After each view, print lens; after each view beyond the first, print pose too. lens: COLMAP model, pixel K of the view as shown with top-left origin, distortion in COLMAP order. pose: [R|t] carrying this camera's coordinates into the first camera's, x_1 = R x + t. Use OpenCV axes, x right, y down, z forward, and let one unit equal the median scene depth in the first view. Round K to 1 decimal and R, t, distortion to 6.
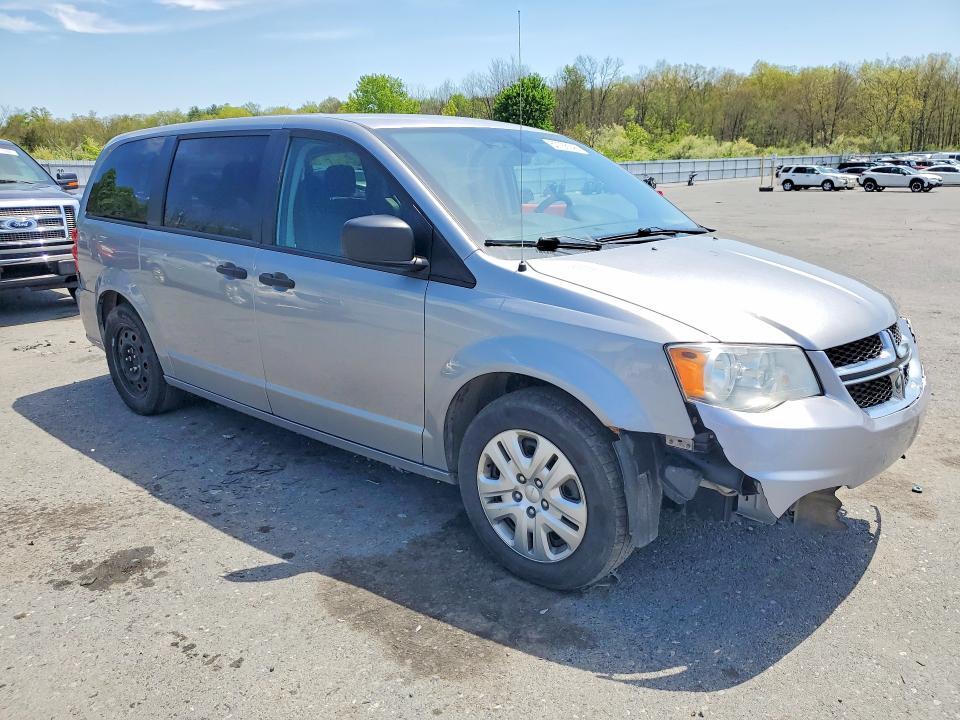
lens RADIAL K [[756.5, 0, 475.7], [0, 756.5, 361.3], [0, 0, 1]] dist [0.019118, 0.001937]
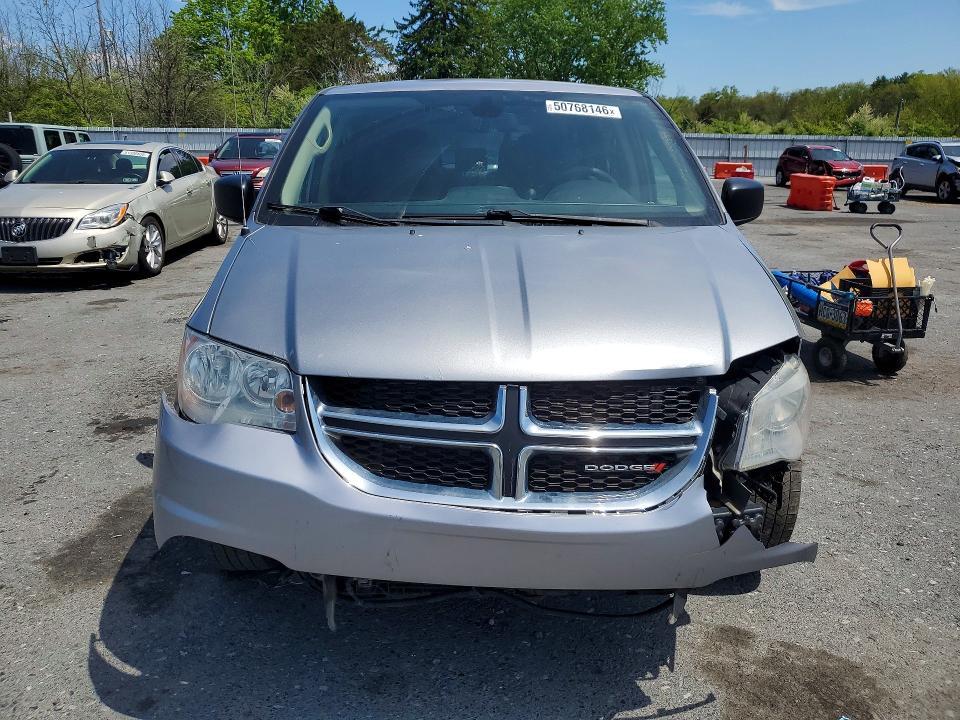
lens RADIAL K [[751.5, 0, 479.1], [0, 751.5, 344.5], [0, 0, 1]] dist [0.011385, 0.002530]
pose [[0.674229, 0.200309, -0.710838, 0.840272], [-0.190382, 0.977125, 0.094770, -0.112054], [0.713561, 0.071434, 0.696942, 0.472916]]
